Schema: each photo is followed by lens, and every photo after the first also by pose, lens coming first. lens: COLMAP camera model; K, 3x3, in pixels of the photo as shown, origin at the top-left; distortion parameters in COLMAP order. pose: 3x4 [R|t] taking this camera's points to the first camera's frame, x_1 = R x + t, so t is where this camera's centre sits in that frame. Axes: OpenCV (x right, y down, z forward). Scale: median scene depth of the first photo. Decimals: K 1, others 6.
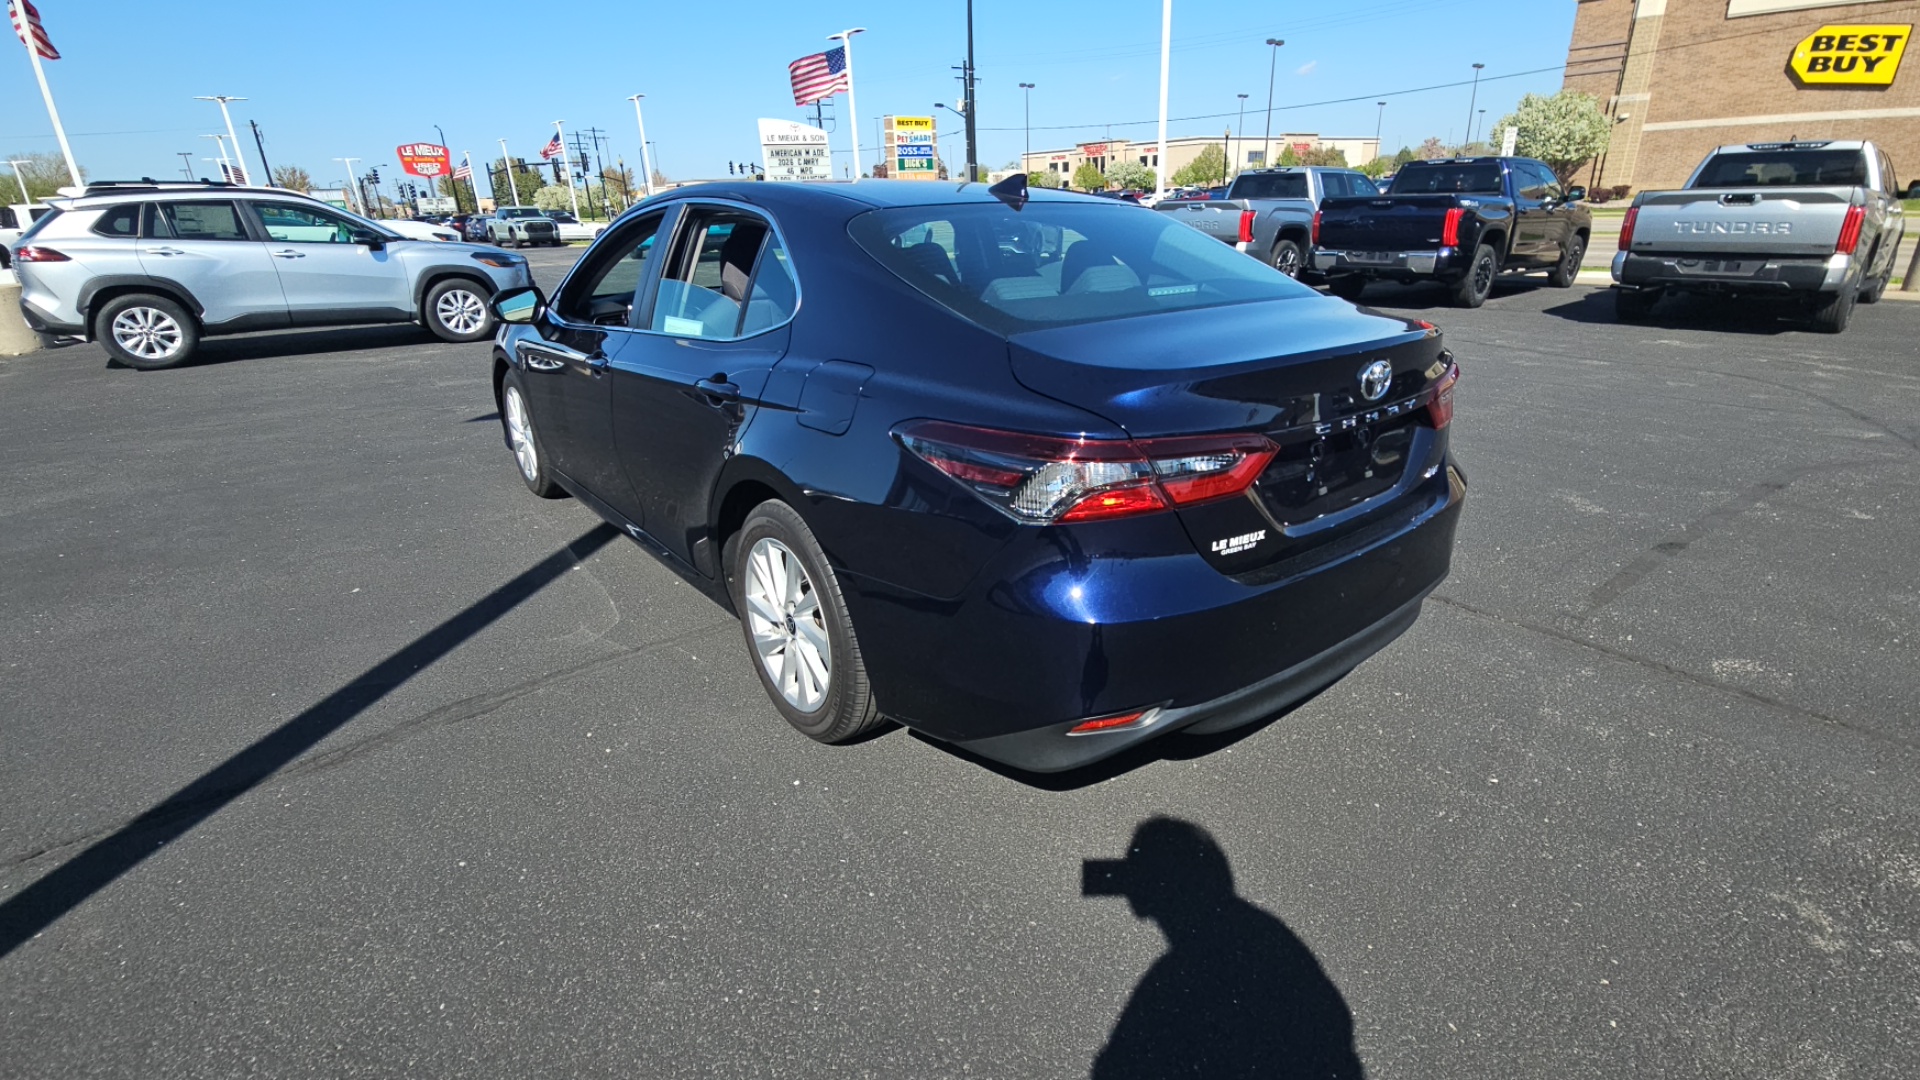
lens RADIAL K [[861.3, 0, 978.5], [0, 861.3, 538.6], [0, 0, 1]] dist [0.009564, -0.009447]
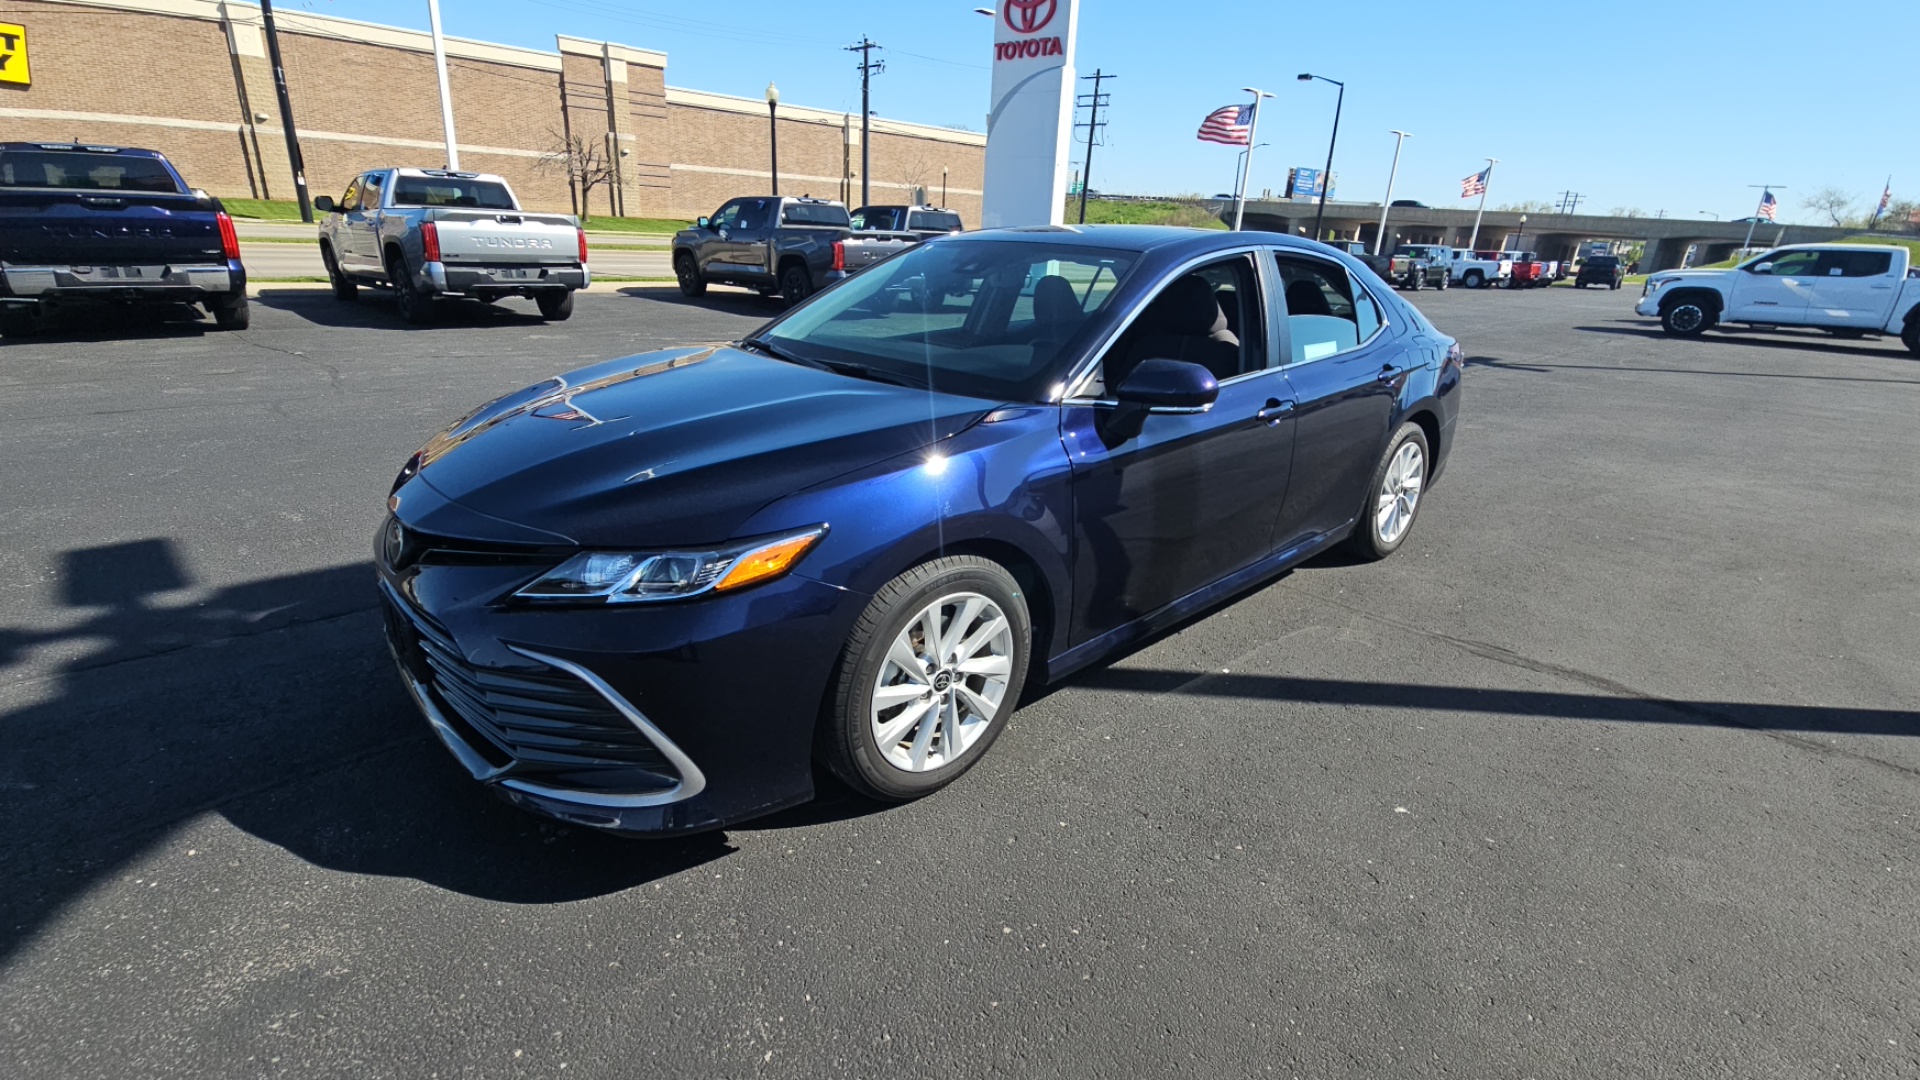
lens RADIAL K [[861.3, 0, 978.5], [0, 861.3, 538.6], [0, 0, 1]] dist [0.009564, -0.009447]
pose [[-0.087141, -0.316279, 0.944655, -0.465916], [0.314535, 0.891021, 0.327337, -0.167972], [-0.945238, 0.325651, 0.021836, 0.453851]]
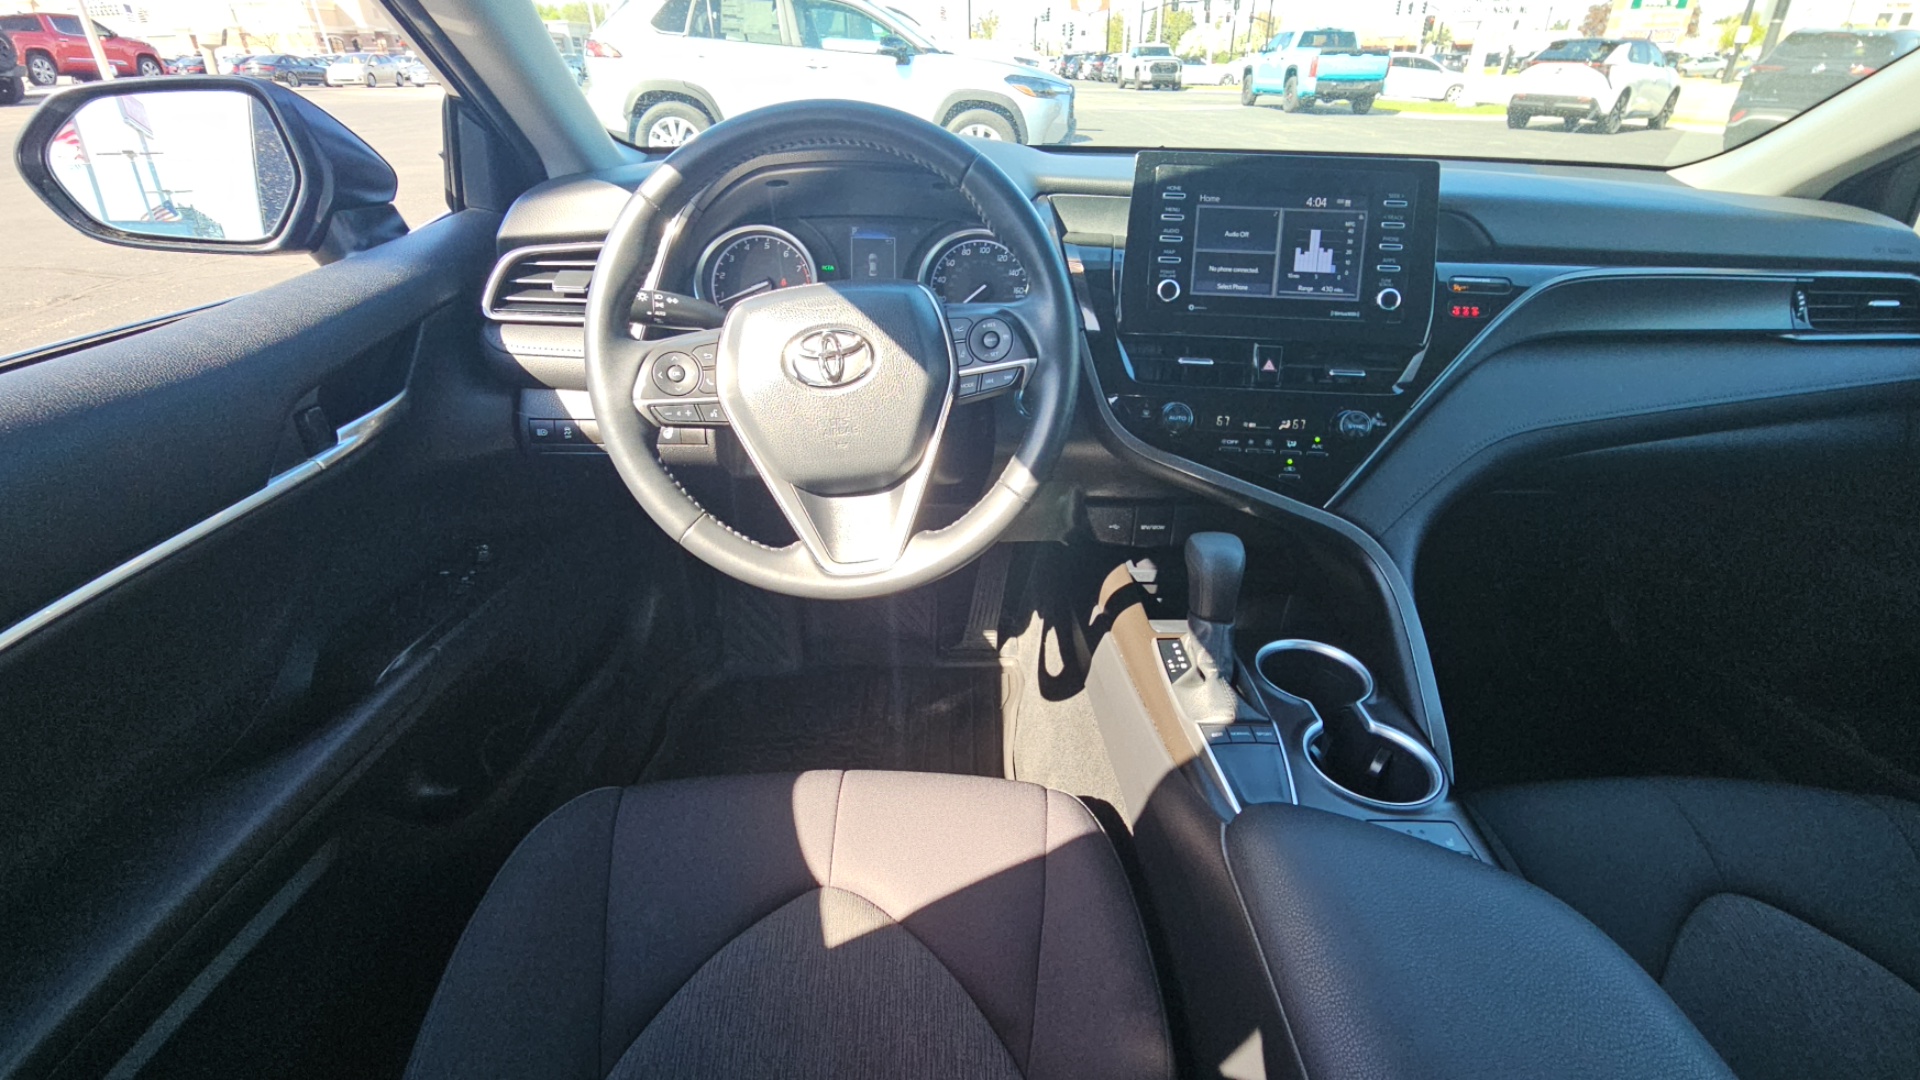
lens RADIAL K [[859.2, 0, 979.3], [0, 859.2, 541.2], [0, 0, 1]] dist [0.001595, -0.003157]
pose [[0.795420, 0.321194, -0.513948, -0.086192], [-0.242583, 0.945852, 0.215677, -0.104300], [0.555393, -0.046879, 0.830266, 0.353633]]
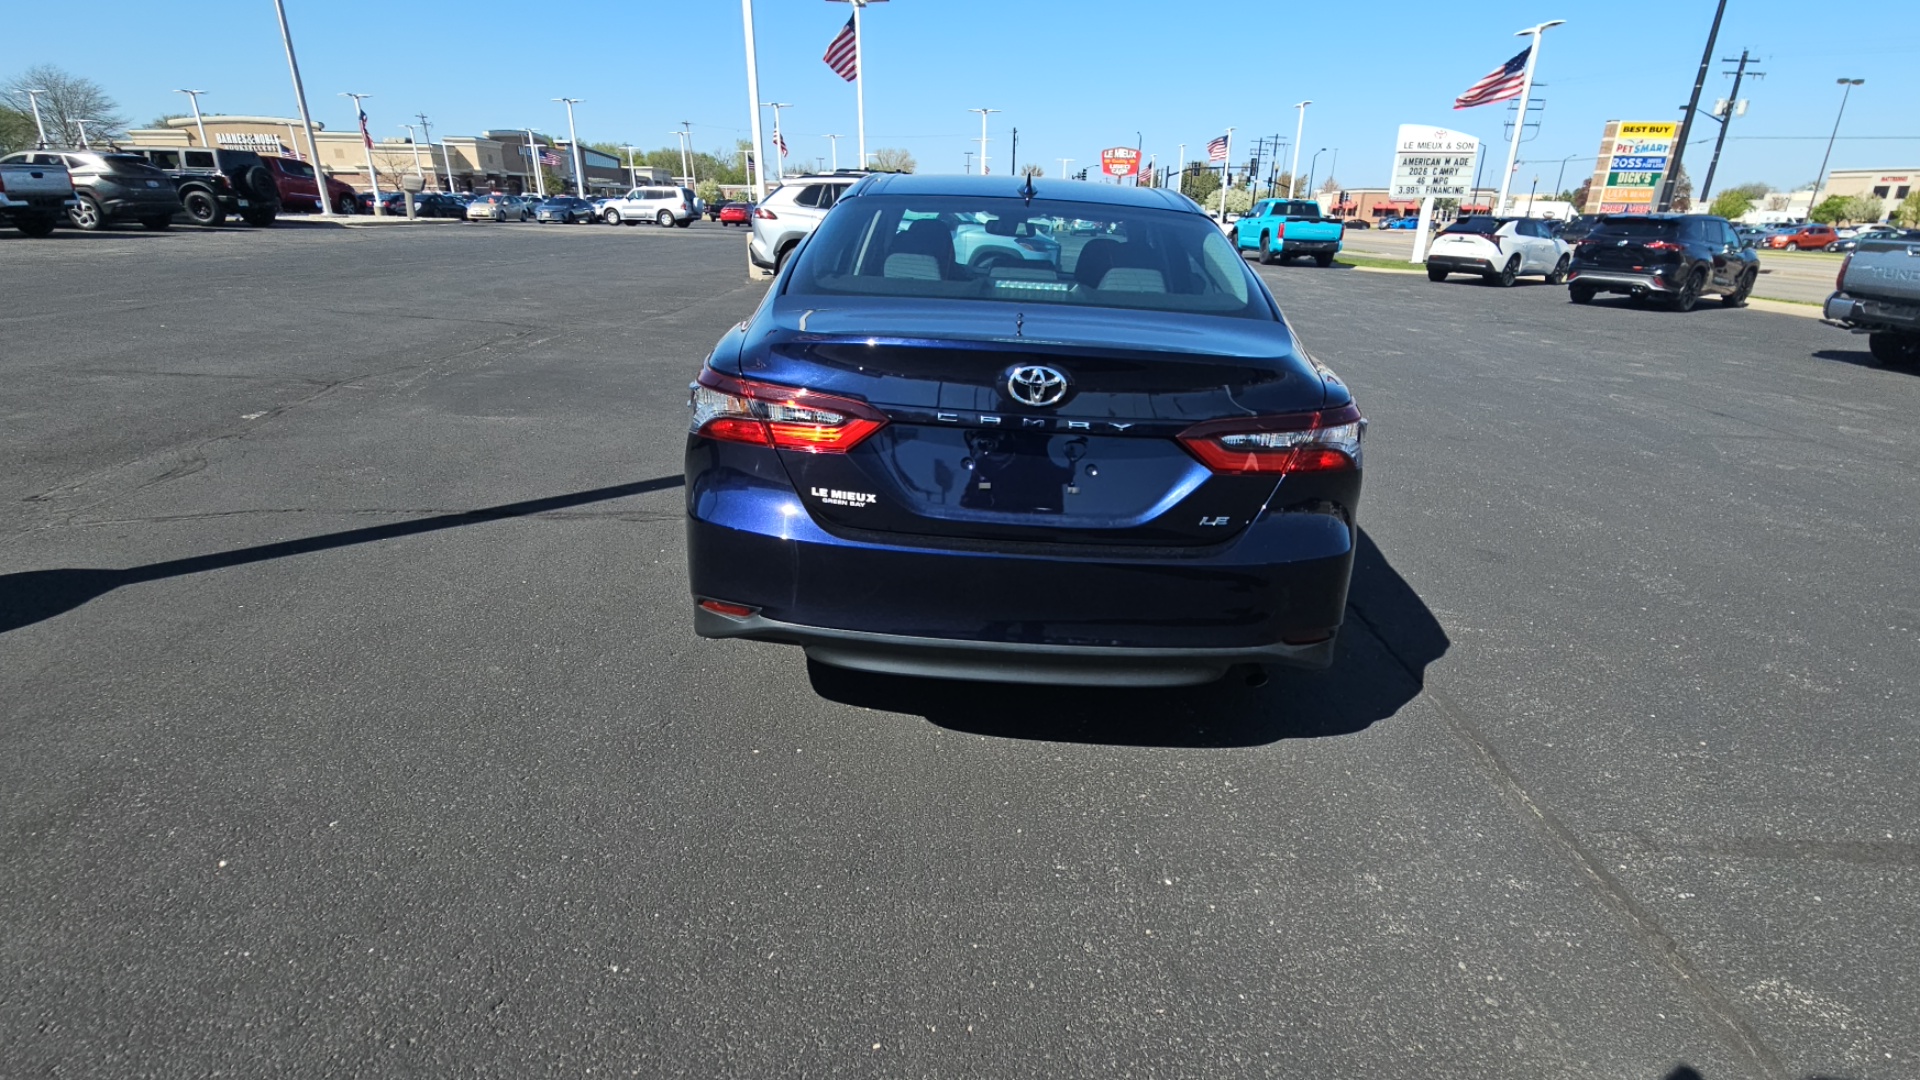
lens RADIAL K [[861.3, 0, 978.5], [0, 861.3, 538.6], [0, 0, 1]] dist [0.009564, -0.009447]
pose [[0.764039, 0.275643, -0.583323, 0.205985], [-0.279491, 0.956306, 0.085814, -0.016520], [0.581489, 0.097468, 0.807695, 0.038472]]
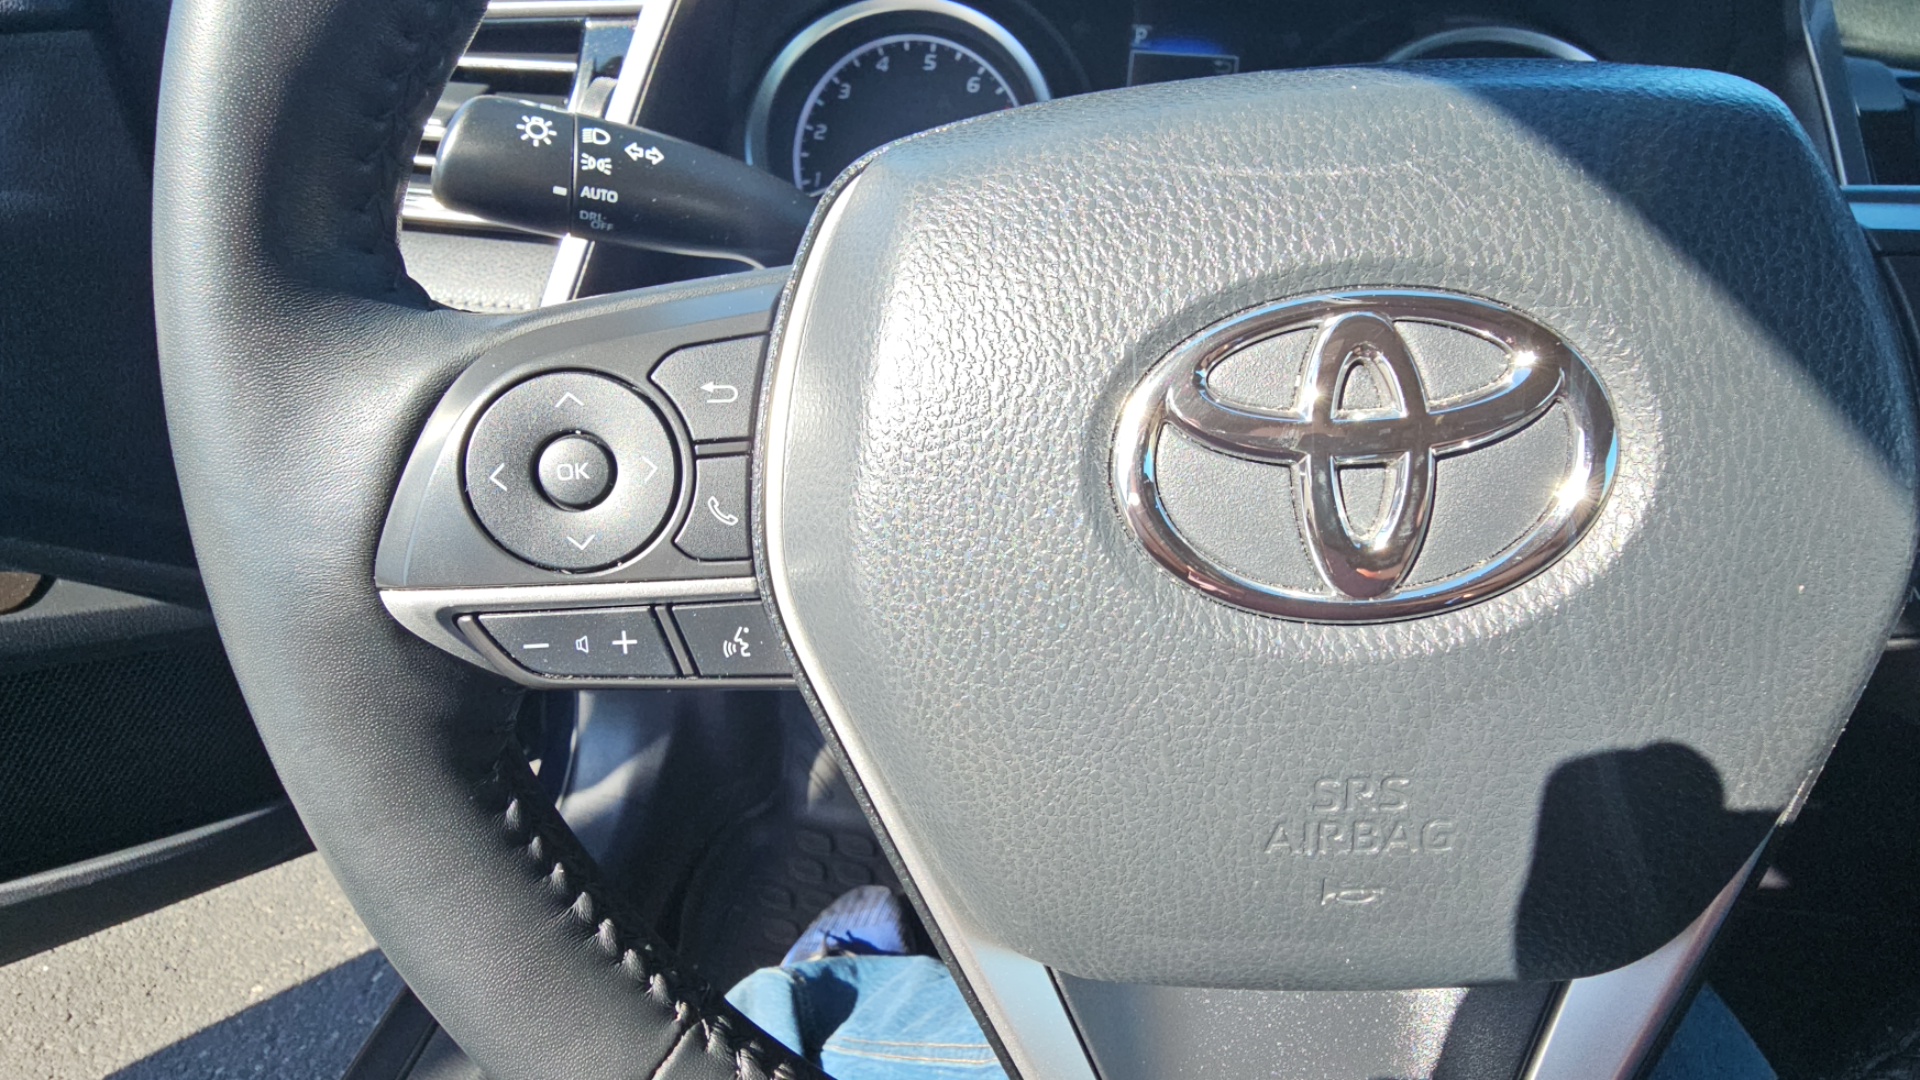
lens RADIAL K [[865.5, 0, 977.2], [0, 865.5, 540.8], [0, 0, 1]] dist [-0.001817, -0.000552]
pose [[0.714116, 0.413729, -0.564682, -0.132059], [-0.293247, 0.909271, 0.295351, -0.101382], [0.635645, -0.045324, 0.770650, 0.391590]]
